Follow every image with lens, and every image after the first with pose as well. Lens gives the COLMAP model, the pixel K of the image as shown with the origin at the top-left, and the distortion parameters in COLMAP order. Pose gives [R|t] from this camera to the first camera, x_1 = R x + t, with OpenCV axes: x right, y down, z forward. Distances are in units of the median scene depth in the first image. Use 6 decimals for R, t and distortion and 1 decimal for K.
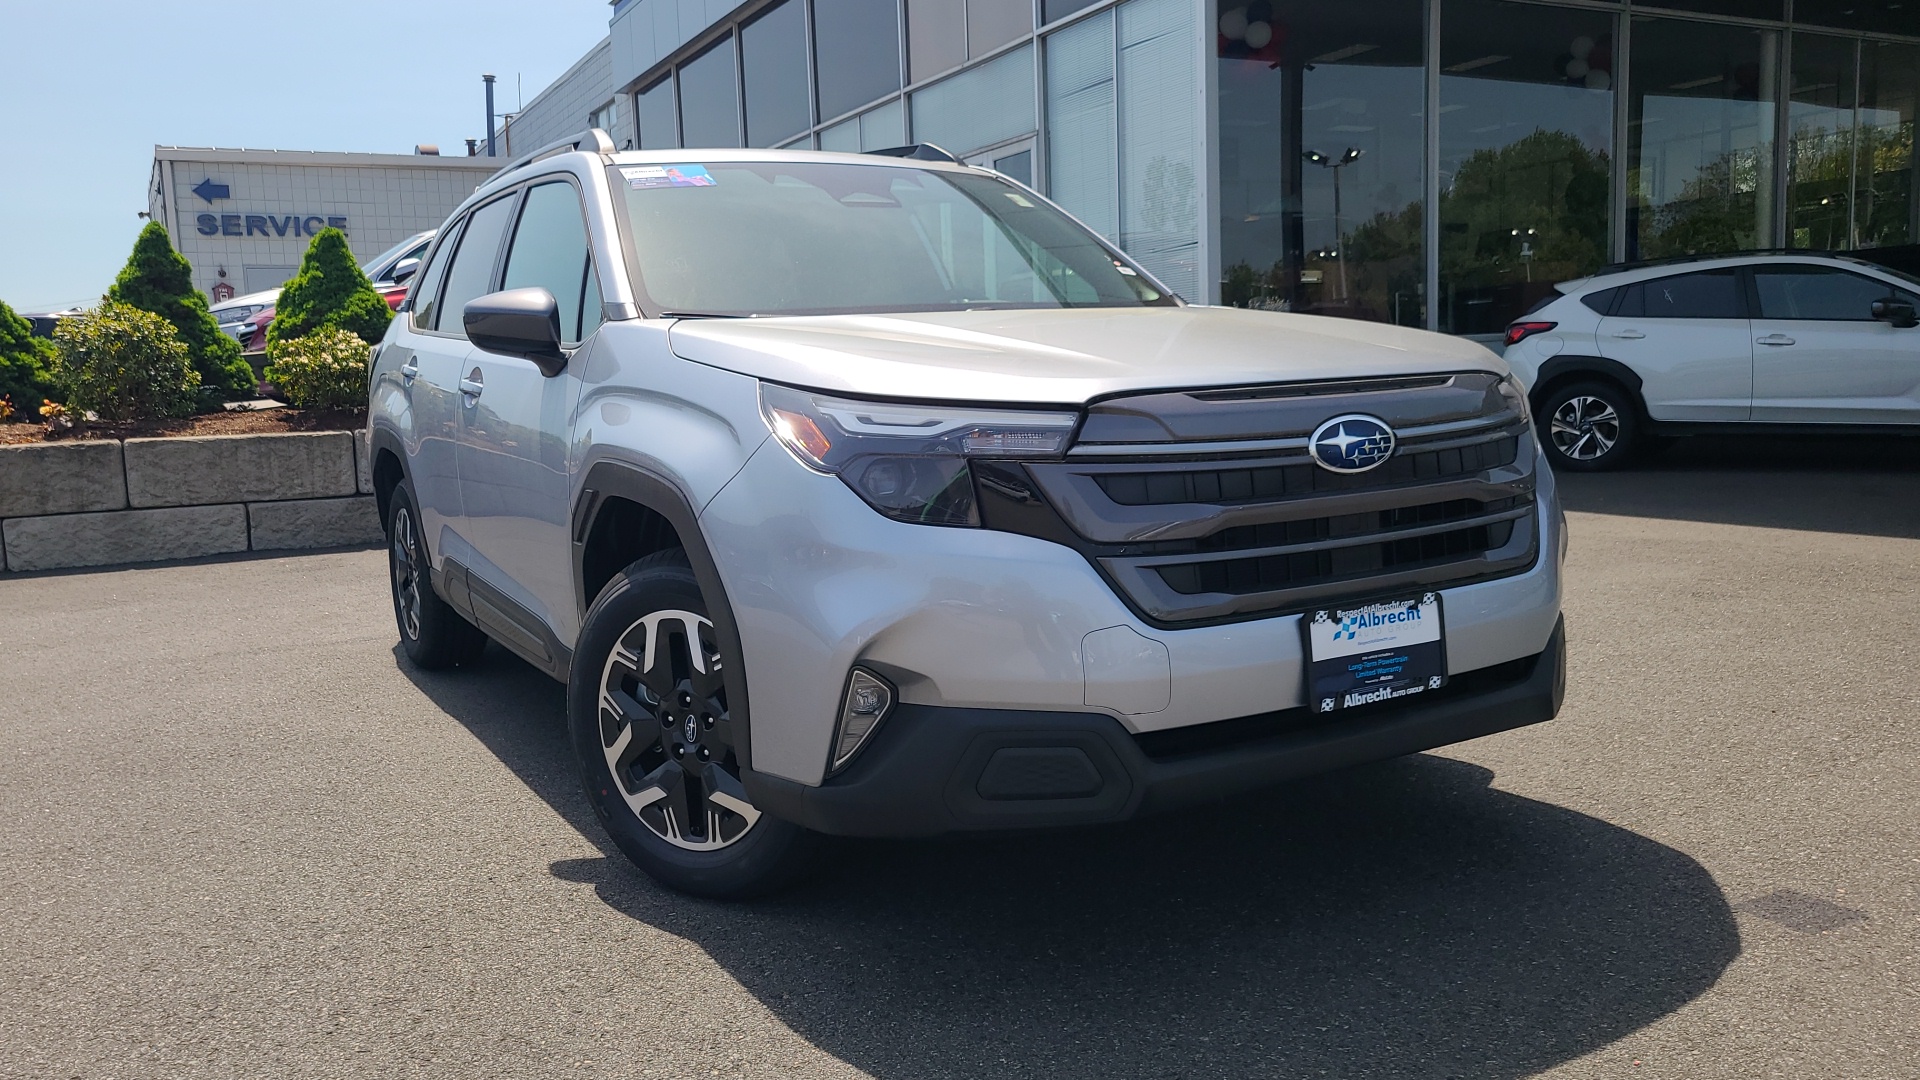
lens RADIAL K [[1456.1, 0, 928.9], [0, 1456.1, 550.5], [0, 0, 1]] dist [0.035991, -0.001210]
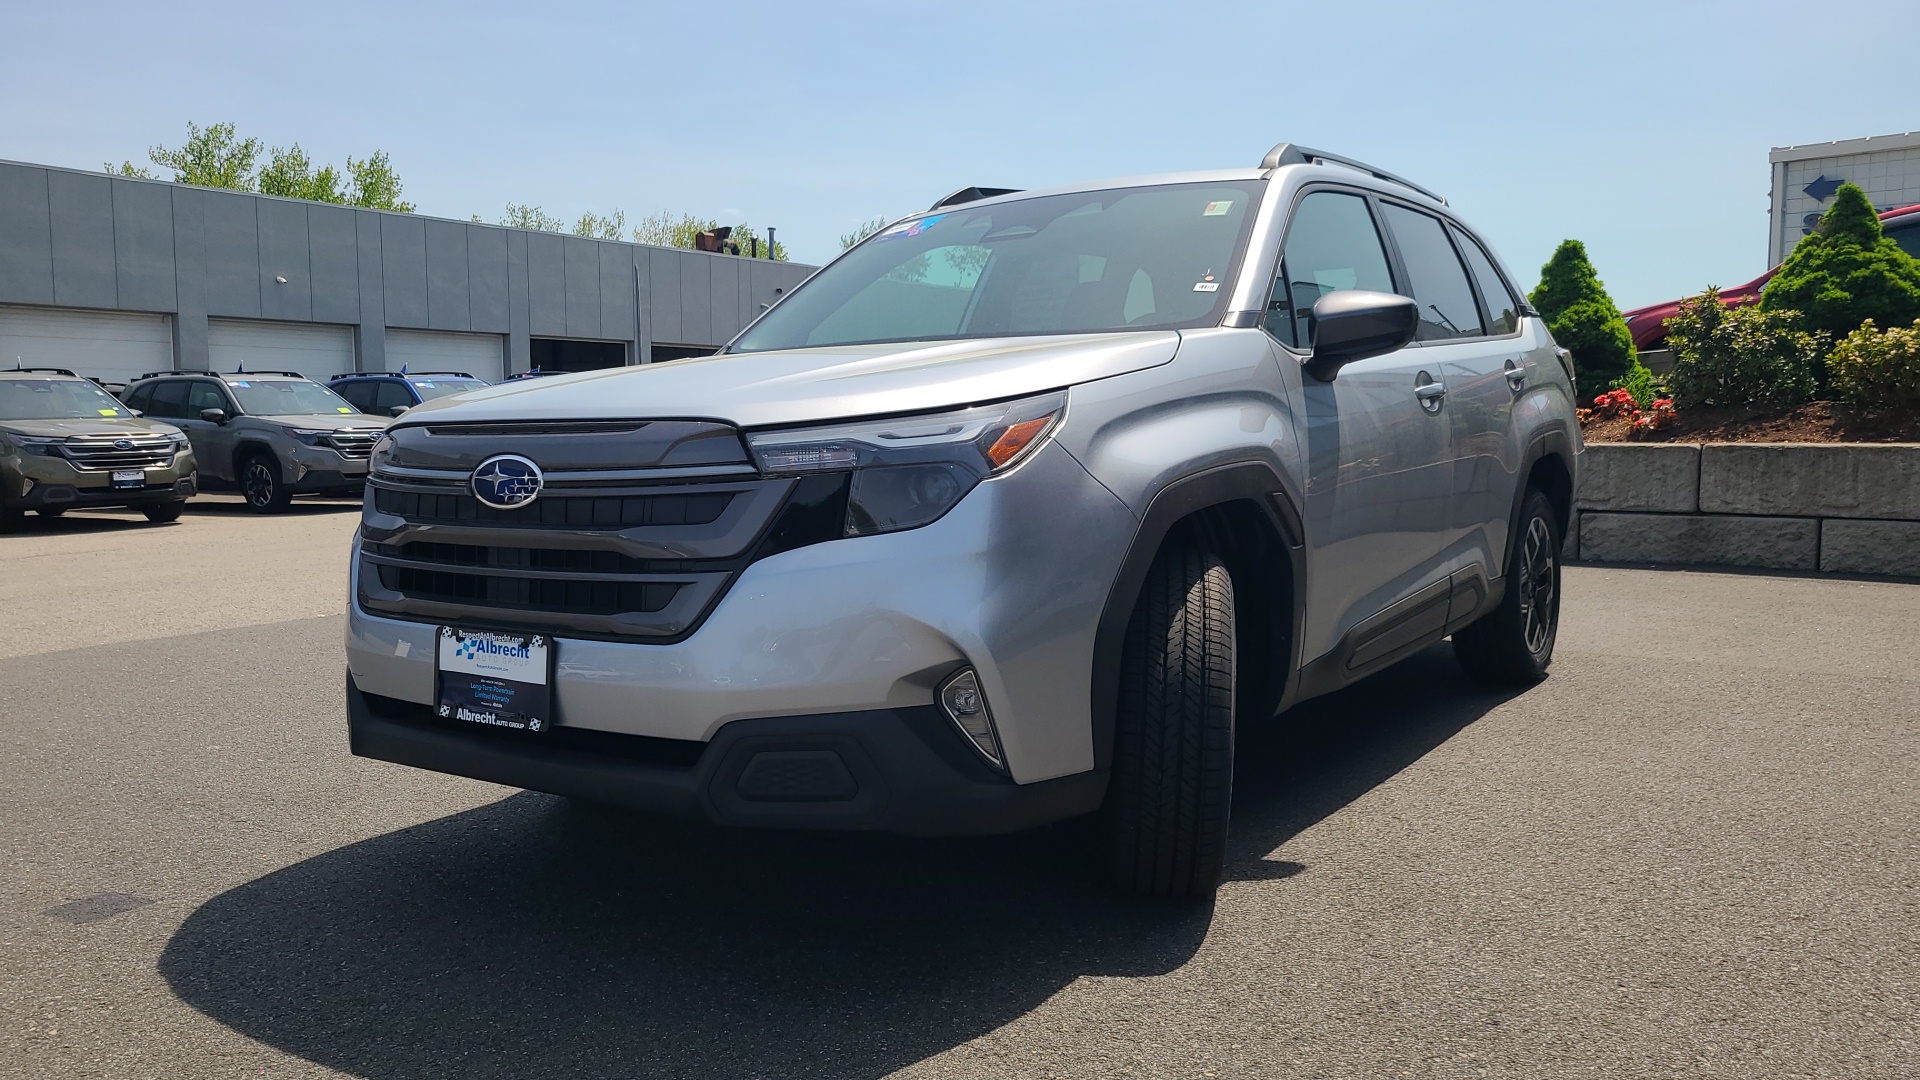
lens RADIAL K [[1456.1, 0, 928.9], [0, 1456.1, 550.5], [0, 0, 1]] dist [0.035991, -0.001210]
pose [[0.412646, 0.115911, -0.903487, 1.378836], [-0.117181, 0.990384, 0.073540, -0.137197], [0.903323, 0.075526, 0.422260, 0.826584]]
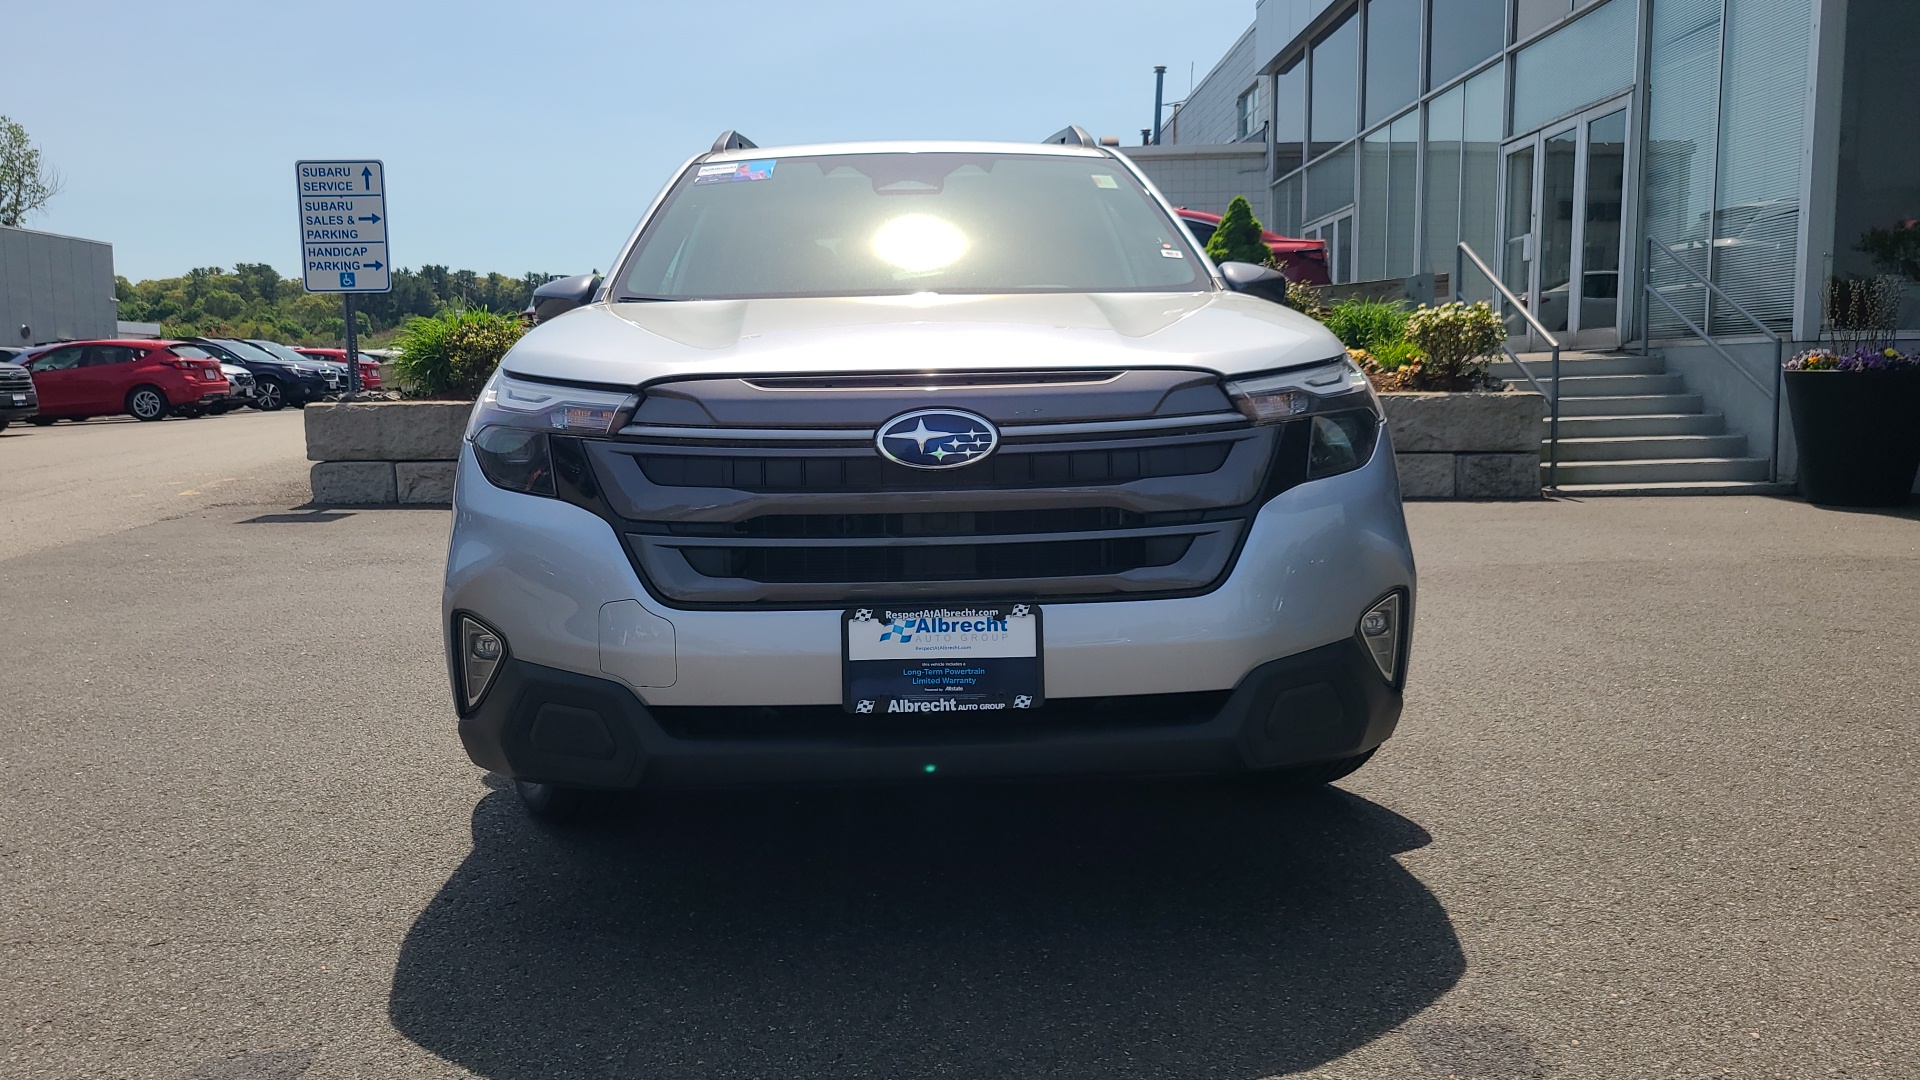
lens RADIAL K [[1452.5, 0, 938.4], [0, 1452.5, 540.3], [0, 0, 1]] dist [0.051911, 0.000514]
pose [[0.884071, 0.081826, -0.460133, 0.727228], [-0.079470, 0.996535, 0.024526, -0.030643], [0.460546, 0.014884, 0.887511, 0.160519]]
